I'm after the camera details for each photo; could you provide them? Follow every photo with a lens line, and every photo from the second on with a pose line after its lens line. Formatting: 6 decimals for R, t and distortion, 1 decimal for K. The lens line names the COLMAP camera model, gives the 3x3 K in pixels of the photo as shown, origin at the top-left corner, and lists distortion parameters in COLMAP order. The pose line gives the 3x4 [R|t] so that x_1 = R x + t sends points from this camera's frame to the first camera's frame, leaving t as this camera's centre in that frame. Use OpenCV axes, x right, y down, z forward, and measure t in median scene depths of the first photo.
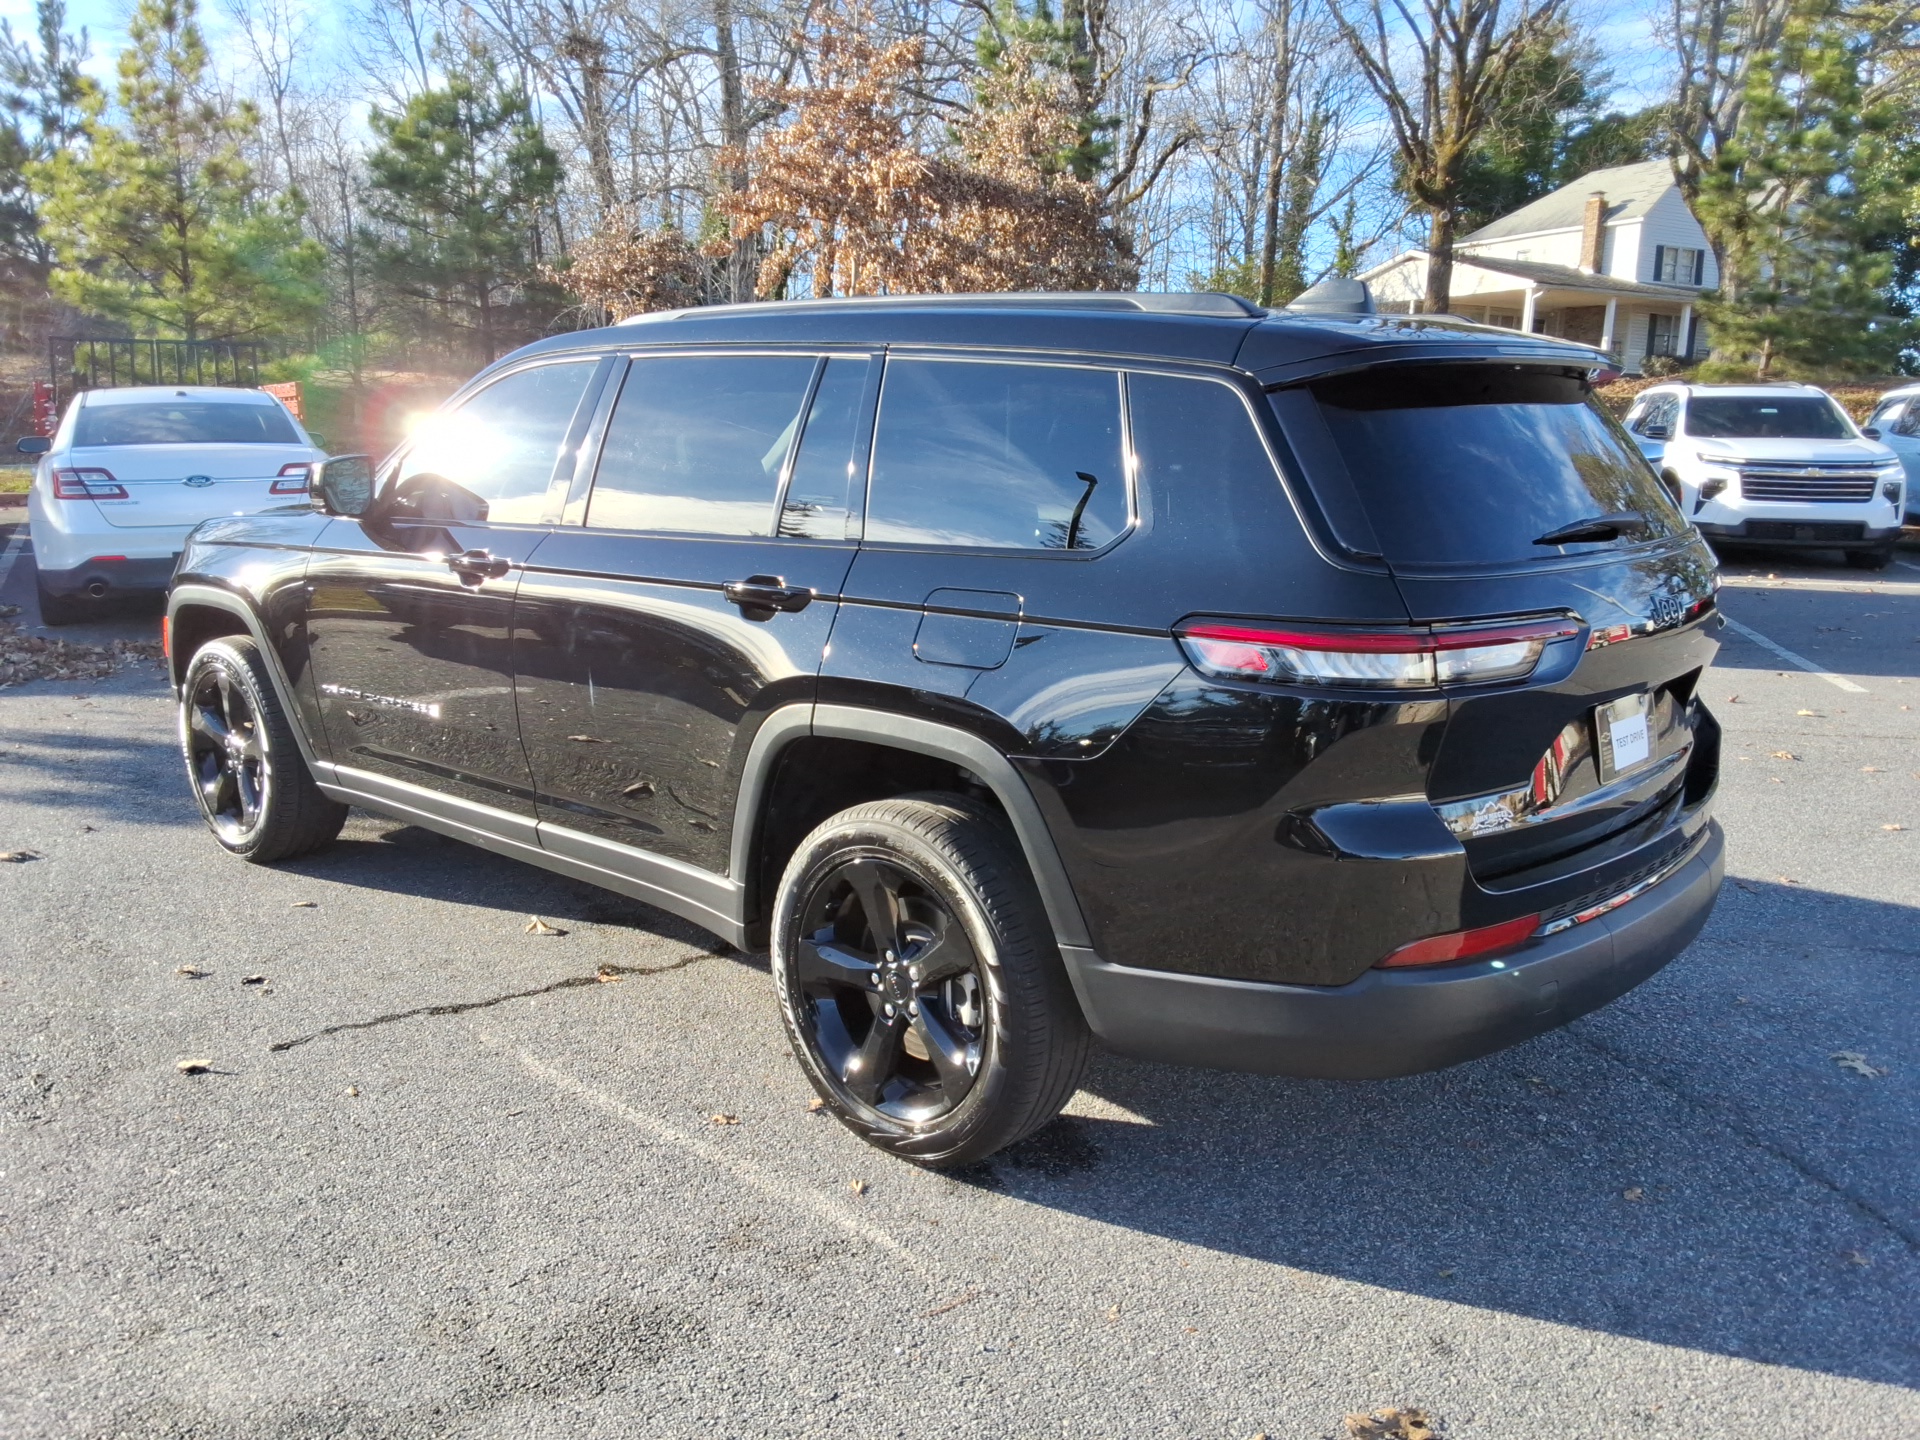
lens RADIAL K [[1540.1, 0, 971.8], [0, 1540.1, 695.6], [0, 0, 1]] dist [0.112746, -0.169079]
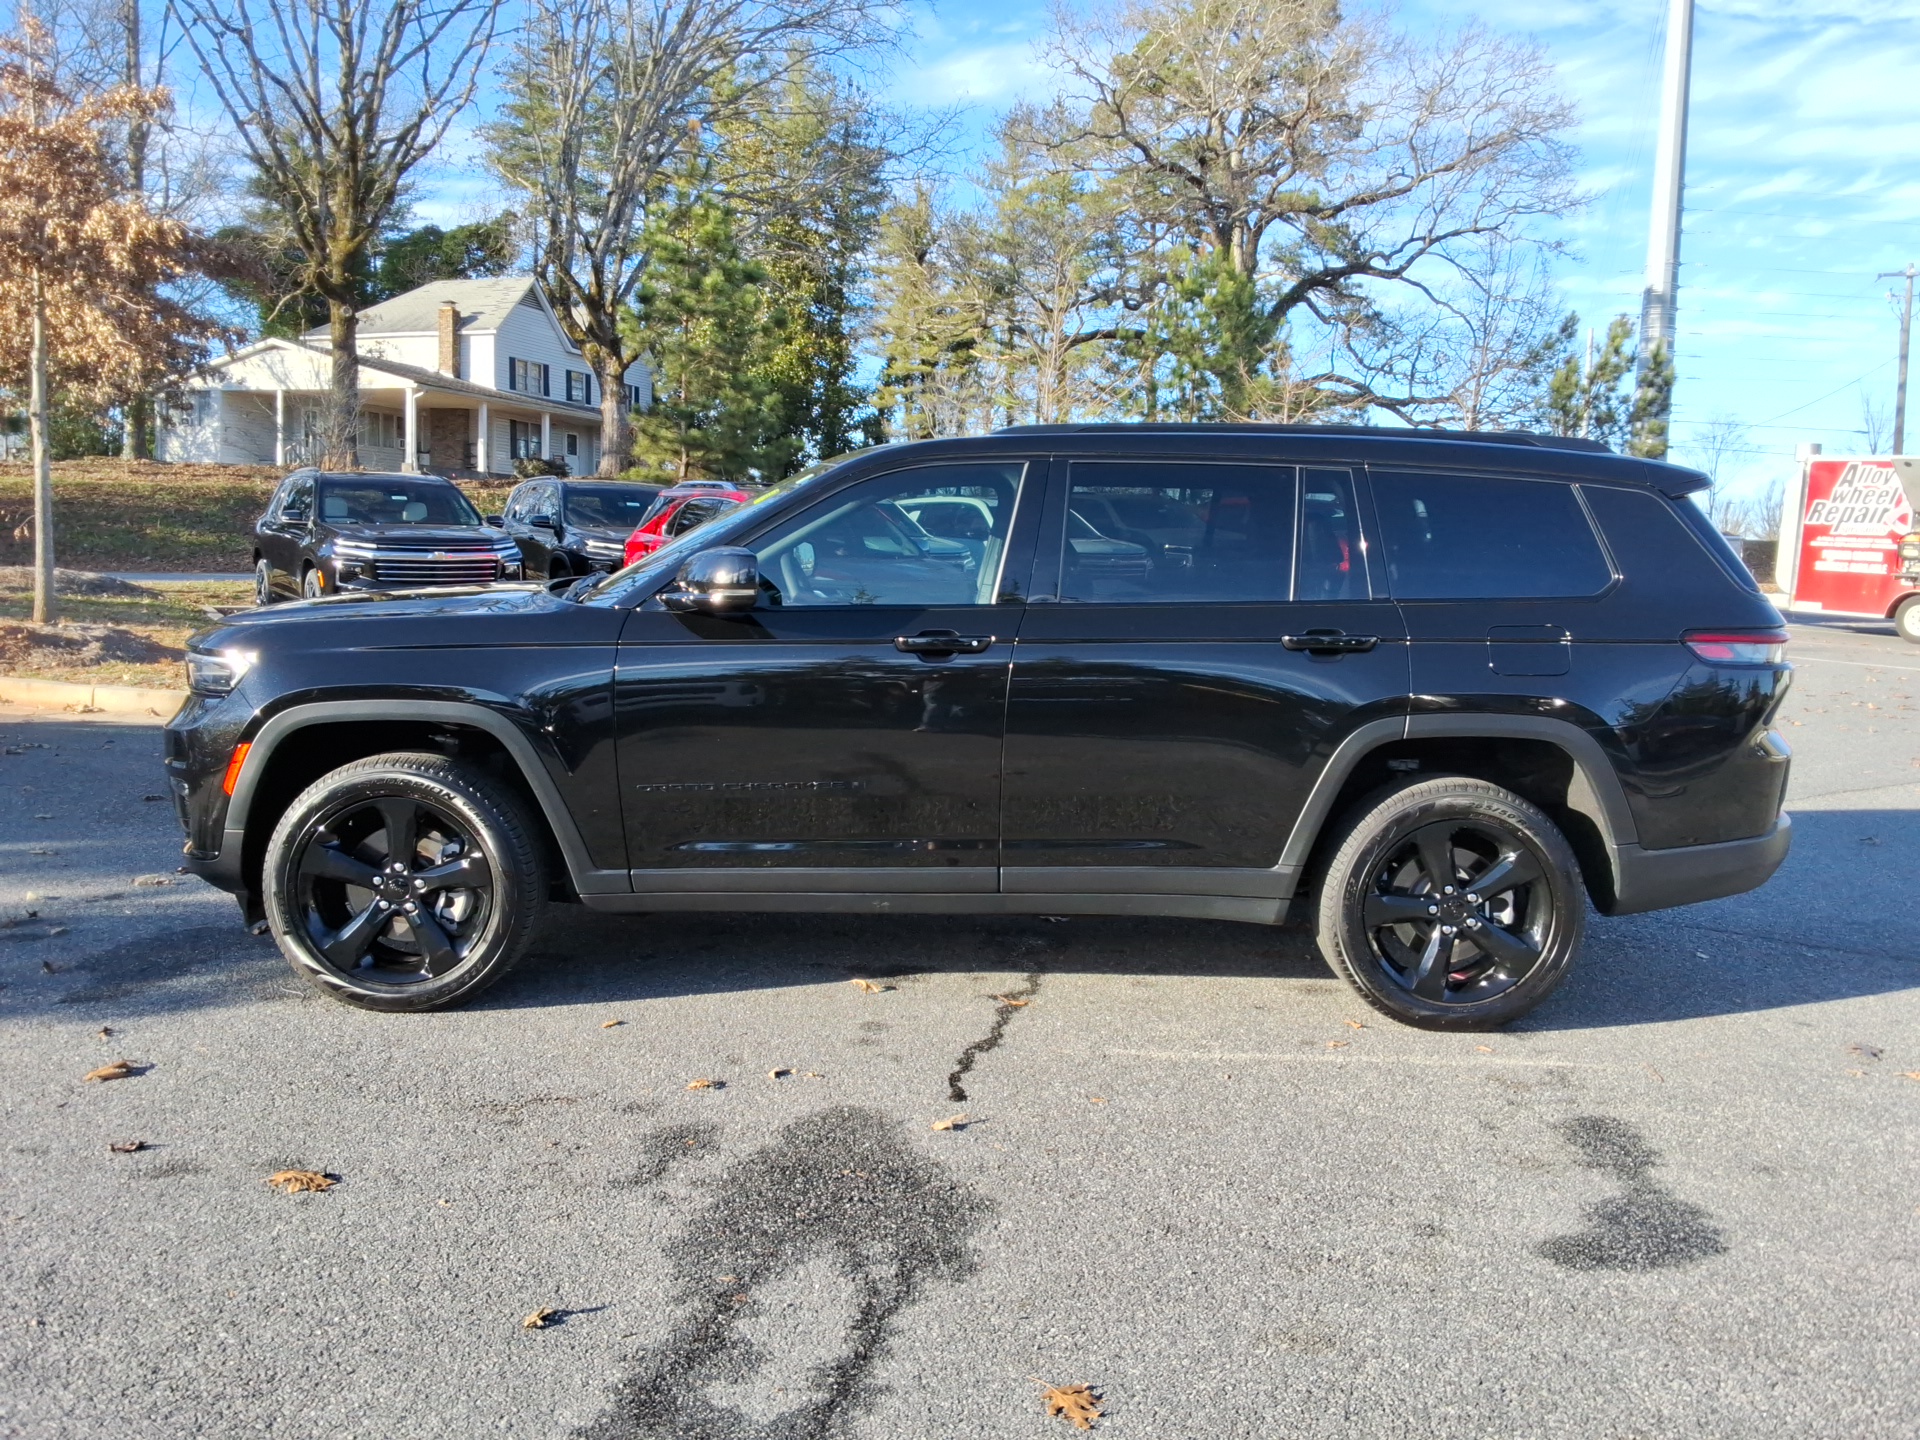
lens RADIAL K [[1543.3, 0, 976.8], [0, 1543.3, 699.3], [0, 0, 1]] dist [0.140766, -0.235870]
pose [[0.729509, -0.072264, 0.680143, -0.300338], [0.111652, 0.993646, -0.014183, -0.007406], [-0.674797, 0.086286, 0.732942, 0.051324]]
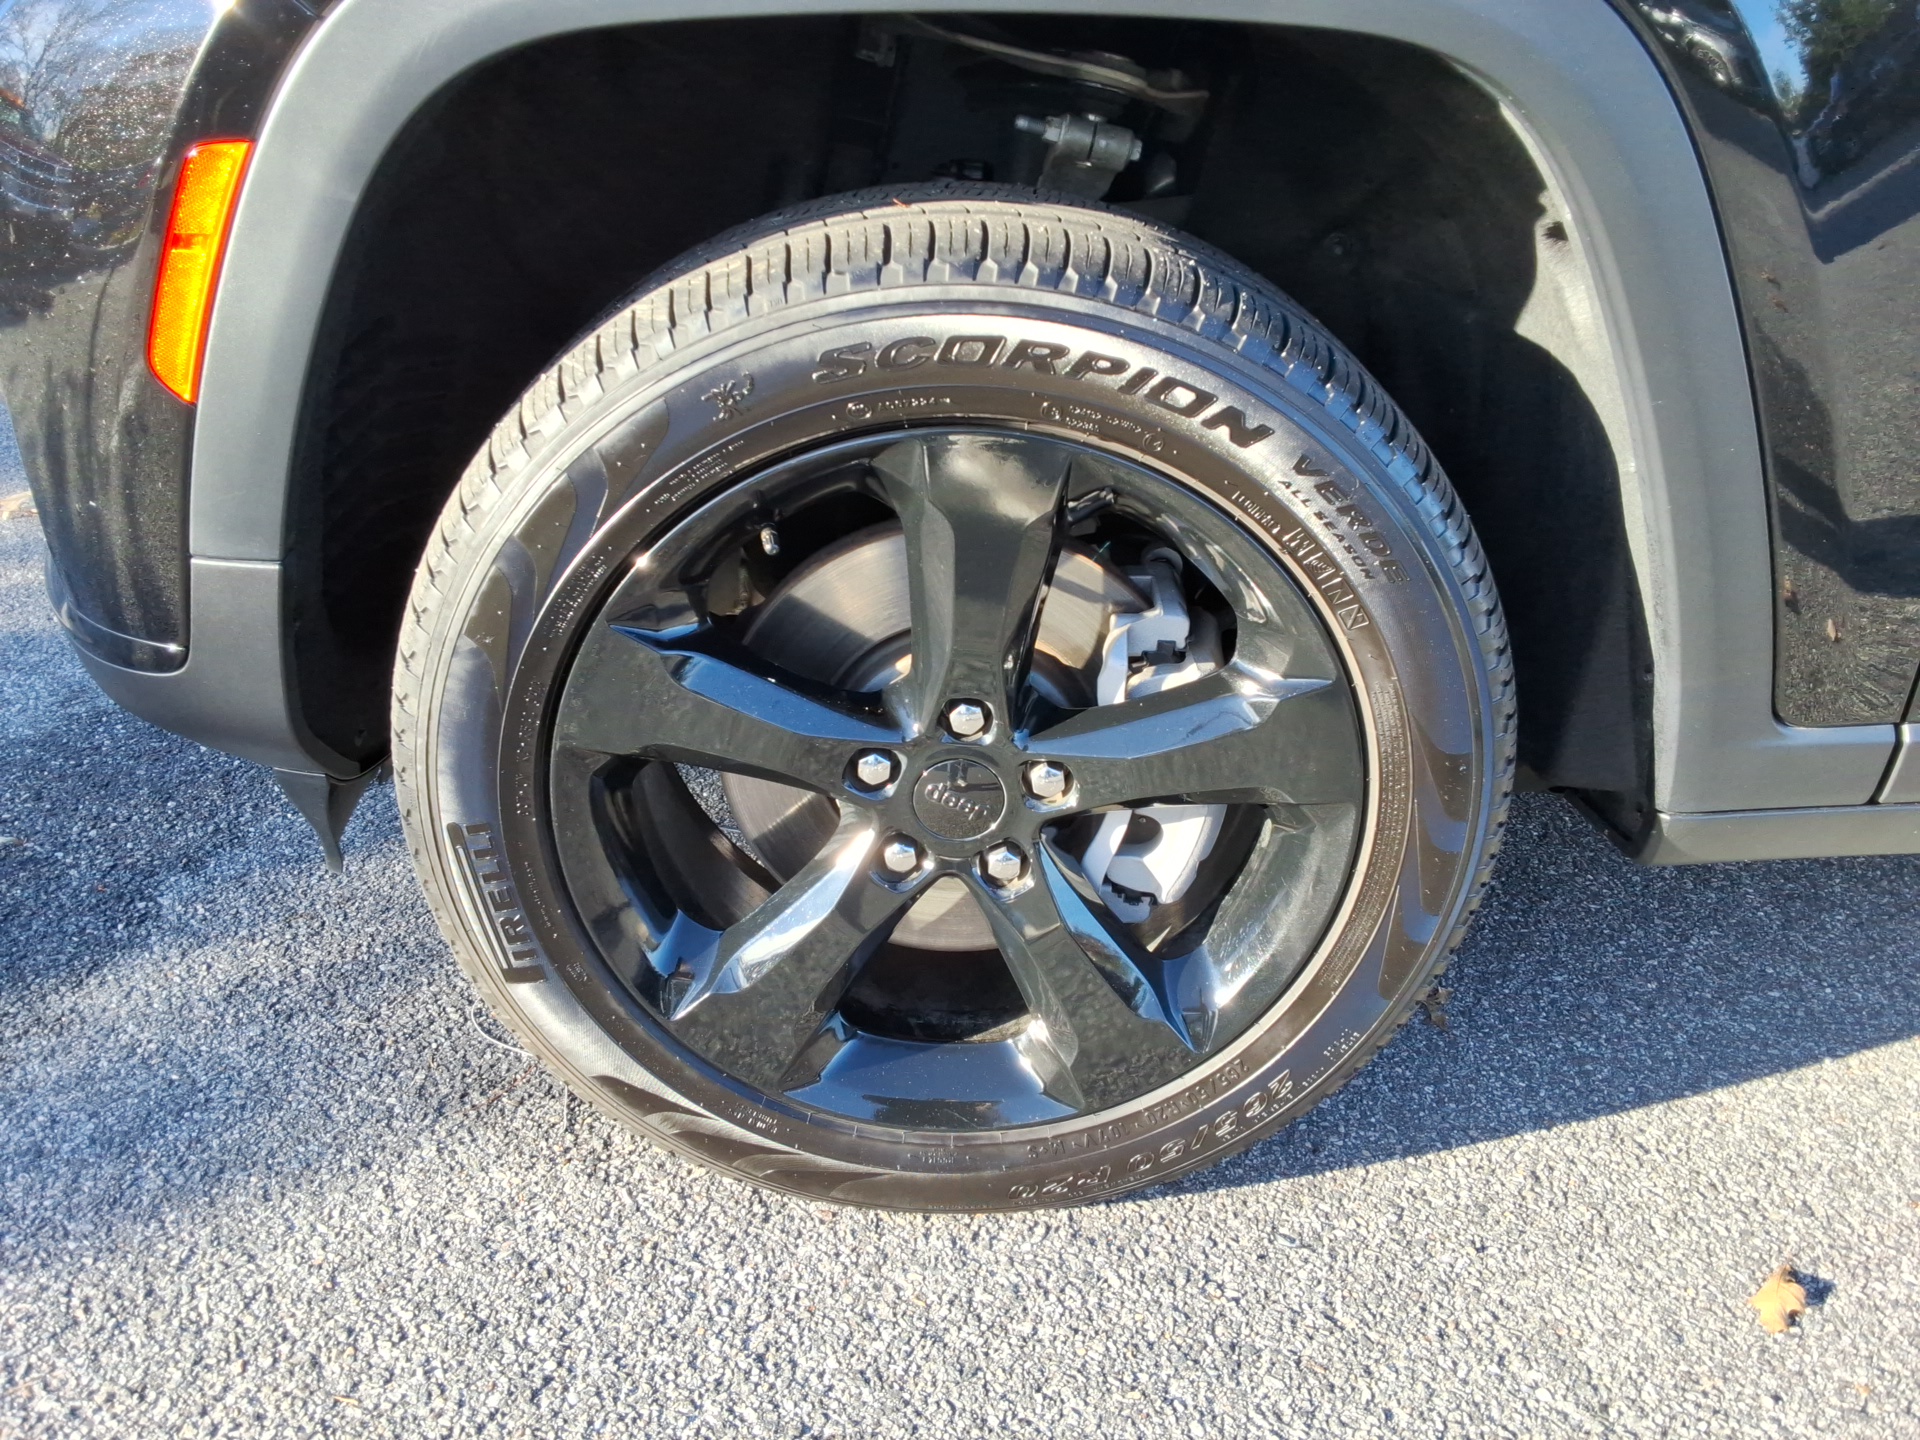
lens RADIAL K [[1540.1, 0, 971.8], [0, 1540.1, 695.6], [0, 0, 1]] dist [0.112746, -0.169079]
pose [[0.725510, -0.296796, 0.620925, -0.216809], [0.105552, 0.939542, 0.325761, -0.015967], [-0.680070, -0.170803, 0.712974, 0.314393]]
